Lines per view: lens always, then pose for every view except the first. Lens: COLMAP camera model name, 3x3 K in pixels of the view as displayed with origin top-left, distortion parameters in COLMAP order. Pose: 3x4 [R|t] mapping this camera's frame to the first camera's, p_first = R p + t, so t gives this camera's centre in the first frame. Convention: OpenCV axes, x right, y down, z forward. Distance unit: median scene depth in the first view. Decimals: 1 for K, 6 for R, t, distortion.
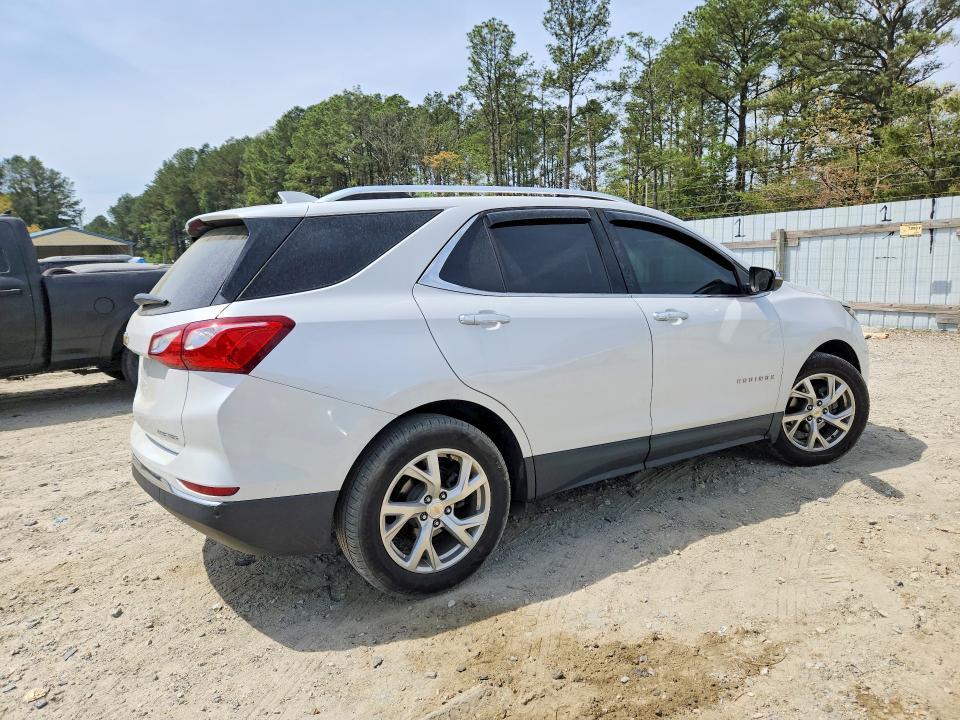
lens RADIAL K [[731.9, 0, 474.5], [0, 731.9, 359.2], [0, 0, 1]] dist [0.003948, -0.008683]
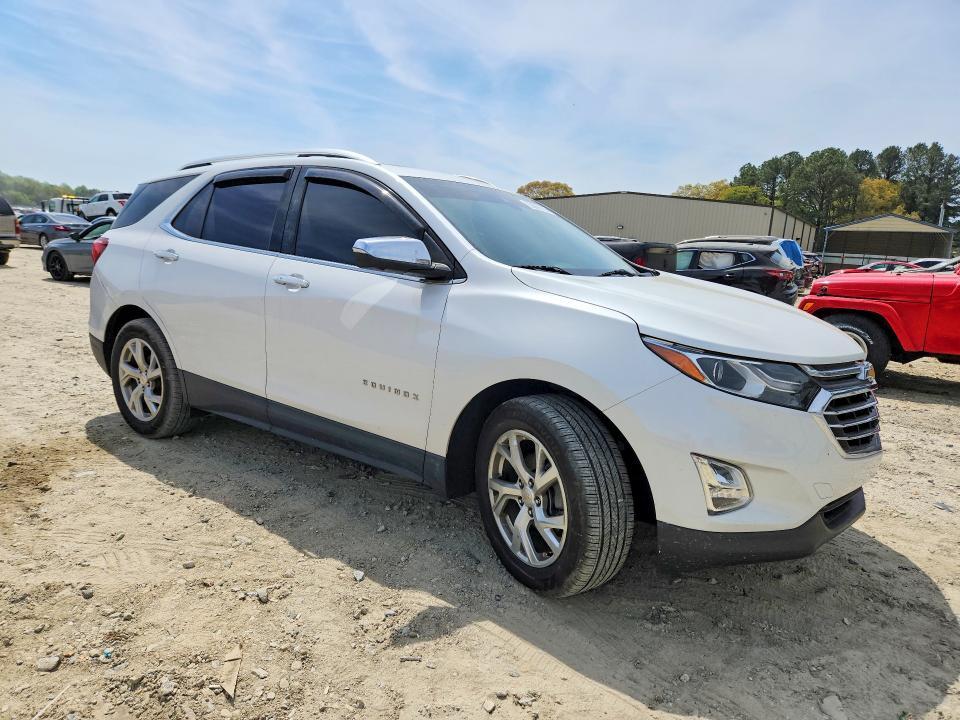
lens RADIAL K [[731.9, 0, 474.5], [0, 731.9, 359.2], [0, 0, 1]] dist [0.003948, -0.008683]
pose [[0.273628, 0.192672, -0.942340, 1.204664], [-0.184176, 0.972098, 0.145277, -0.138389], [0.944038, 0.133804, 0.301479, 0.930520]]
